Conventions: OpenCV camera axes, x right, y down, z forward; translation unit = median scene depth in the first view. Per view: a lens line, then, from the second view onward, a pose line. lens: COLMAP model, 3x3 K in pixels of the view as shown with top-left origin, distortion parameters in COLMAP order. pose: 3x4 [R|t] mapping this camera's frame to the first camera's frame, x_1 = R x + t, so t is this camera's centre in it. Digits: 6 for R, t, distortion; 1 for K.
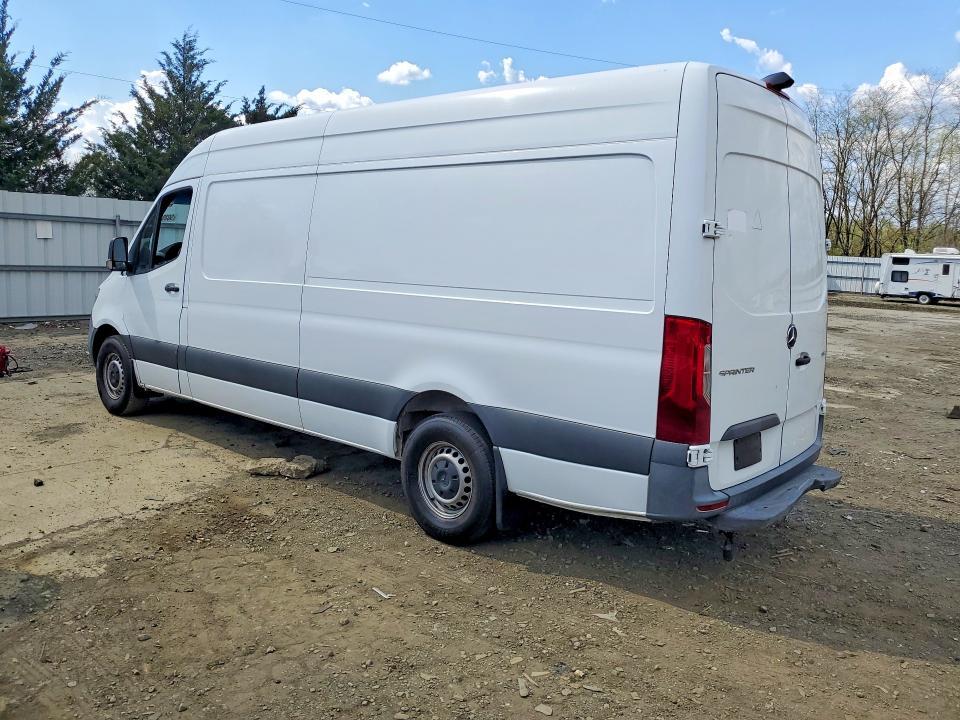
lens RADIAL K [[765.6, 0, 478.7], [0, 765.6, 357.3], [0, 0, 1]] dist [0.008498, 0.002816]
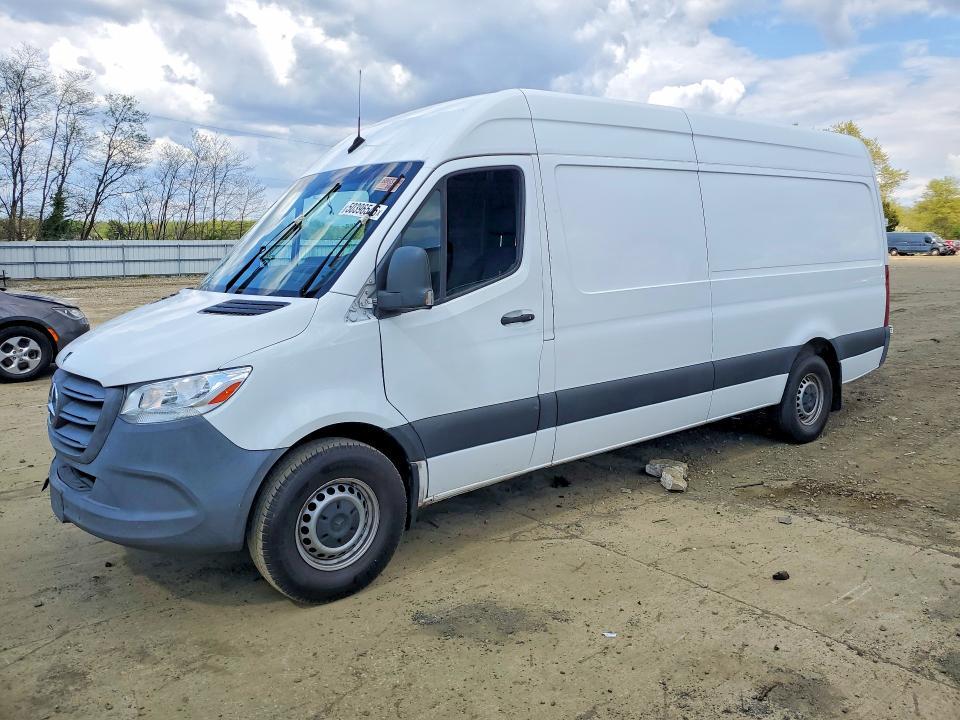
lens RADIAL K [[765.6, 0, 478.7], [0, 765.6, 357.3], [0, 0, 1]] dist [0.008498, 0.002816]
pose [[0.179438, -0.185005, 0.966217, -1.084906], [0.155840, 0.975102, 0.157765, -0.170844], [-0.971347, 0.122266, 0.203802, 0.925368]]
